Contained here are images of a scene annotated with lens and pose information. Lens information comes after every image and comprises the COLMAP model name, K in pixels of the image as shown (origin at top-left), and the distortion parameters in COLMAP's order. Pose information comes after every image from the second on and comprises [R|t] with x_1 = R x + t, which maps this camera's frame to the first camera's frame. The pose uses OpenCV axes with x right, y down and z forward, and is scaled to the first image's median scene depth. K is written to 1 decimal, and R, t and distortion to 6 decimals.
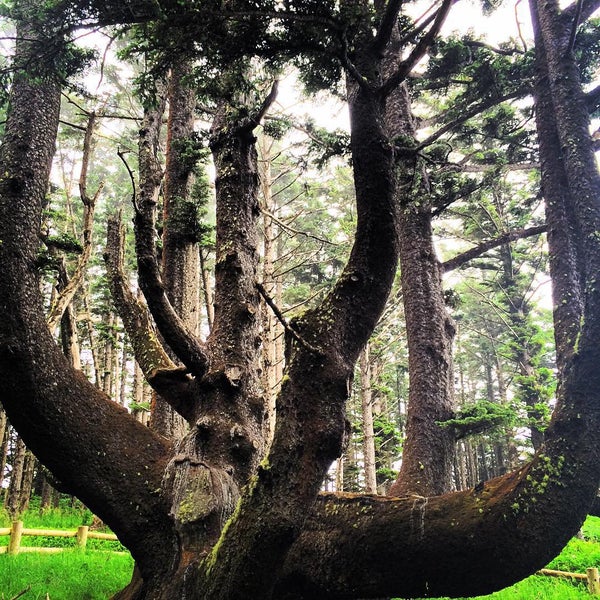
lens RADIAL K [[682.9, 0, 300.0], [0, 682.9, 300.0], [0, 0, 1]] dist [0.089410, -0.078578]
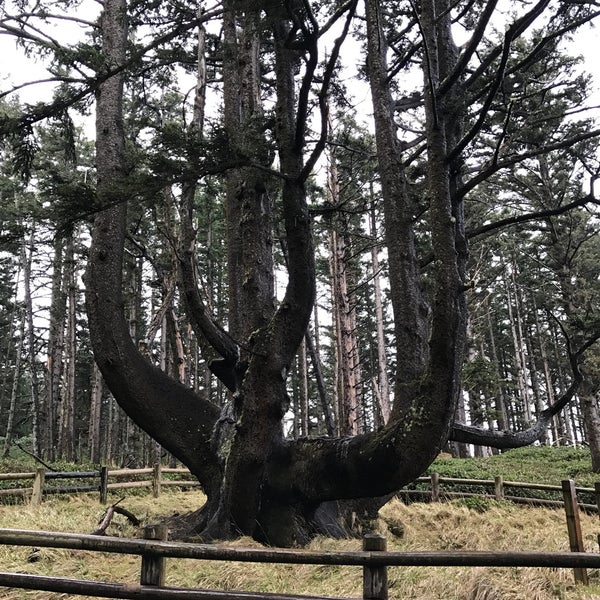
lens RADIAL K [[682.9, 0, 300.0], [0, 682.9, 300.0], [0, 0, 1]] dist [0.089410, -0.078578]
pose [[0.966117, -0.092281, -0.241044, 0.403831], [0.110037, 0.992039, 0.061242, -0.114671], [0.233474, -0.085691, 0.968580, -0.445472]]
